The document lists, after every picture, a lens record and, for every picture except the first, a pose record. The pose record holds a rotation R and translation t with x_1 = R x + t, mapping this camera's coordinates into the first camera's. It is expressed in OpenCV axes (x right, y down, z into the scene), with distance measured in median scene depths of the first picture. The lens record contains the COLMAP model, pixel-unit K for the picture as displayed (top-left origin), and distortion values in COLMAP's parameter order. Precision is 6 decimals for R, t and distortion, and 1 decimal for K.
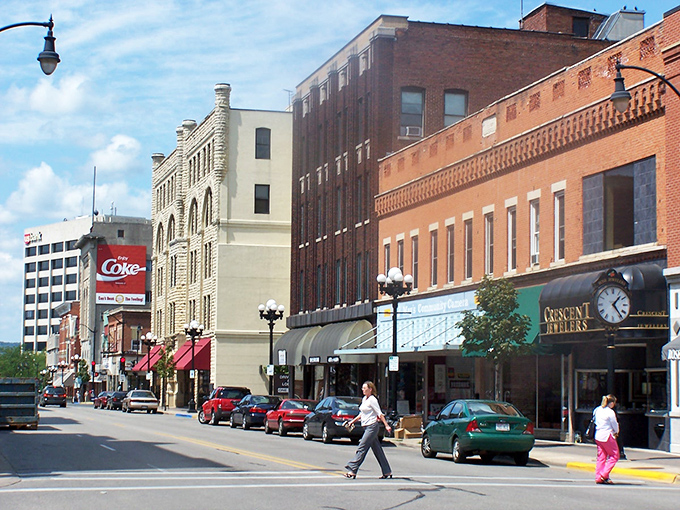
lens RADIAL K [[1491.6, 0, 339.5], [0, 1491.6, 253.3], [0, 0, 1]] dist [-0.047929, 0.000000]
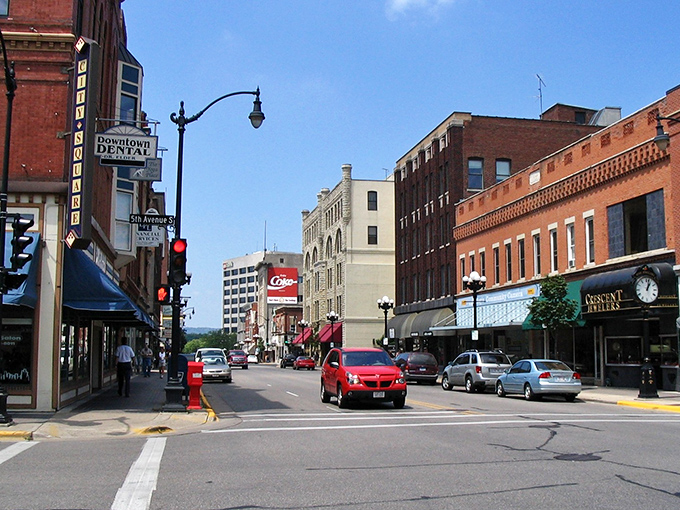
lens RADIAL K [[843.8, 0, 340.1], [0, 843.8, 257.1], [0, 0, 1]] dist [-0.096274, 0.000000]
pose [[0.997771, -0.017480, -0.064403, -0.037298], [0.015914, 0.999567, -0.024753, 0.011754], [0.064808, 0.023673, 0.997617, 0.119065]]
